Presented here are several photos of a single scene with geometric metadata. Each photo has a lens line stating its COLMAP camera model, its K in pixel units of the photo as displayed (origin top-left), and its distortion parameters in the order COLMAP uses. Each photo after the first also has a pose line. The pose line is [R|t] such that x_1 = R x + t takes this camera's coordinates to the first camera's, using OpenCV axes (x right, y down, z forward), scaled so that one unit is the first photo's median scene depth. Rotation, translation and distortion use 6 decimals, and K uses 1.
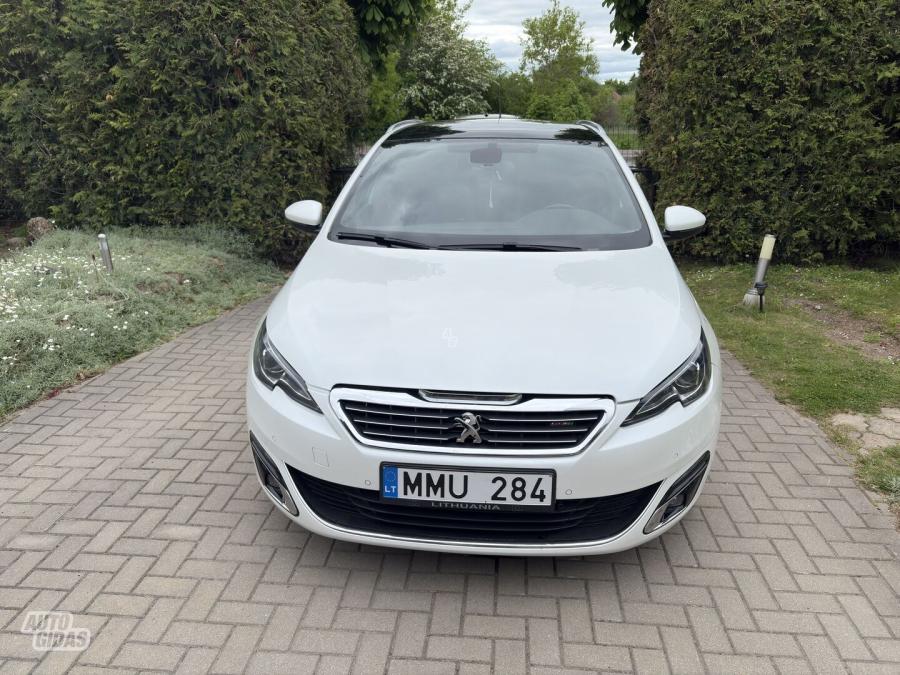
lens RADIAL K [[687.0, 0, 450.0], [0, 687.0, 337.5], [0, 0, 1]] dist [0.039526, -0.039229]
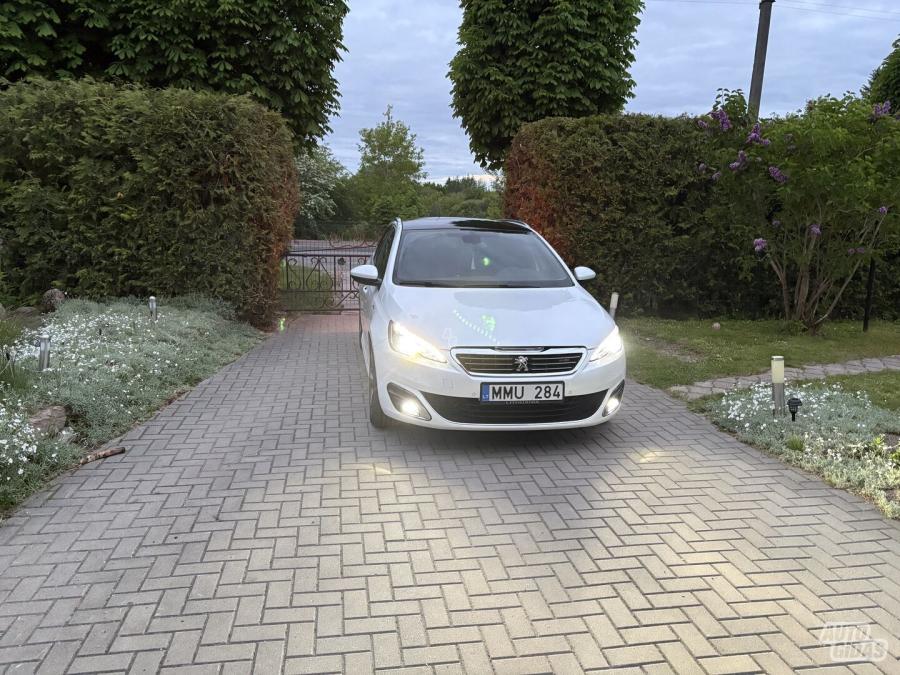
lens RADIAL K [[691.0, 0, 447.5], [0, 691.0, 320.3], [0, 0, 1]] dist [0.033743, -0.003247]
pose [[0.969443, -0.020056, 0.244495, -0.232945], [0.057971, 0.987154, -0.148881, 0.101086], [-0.238368, 0.158505, 0.958153, -0.316819]]
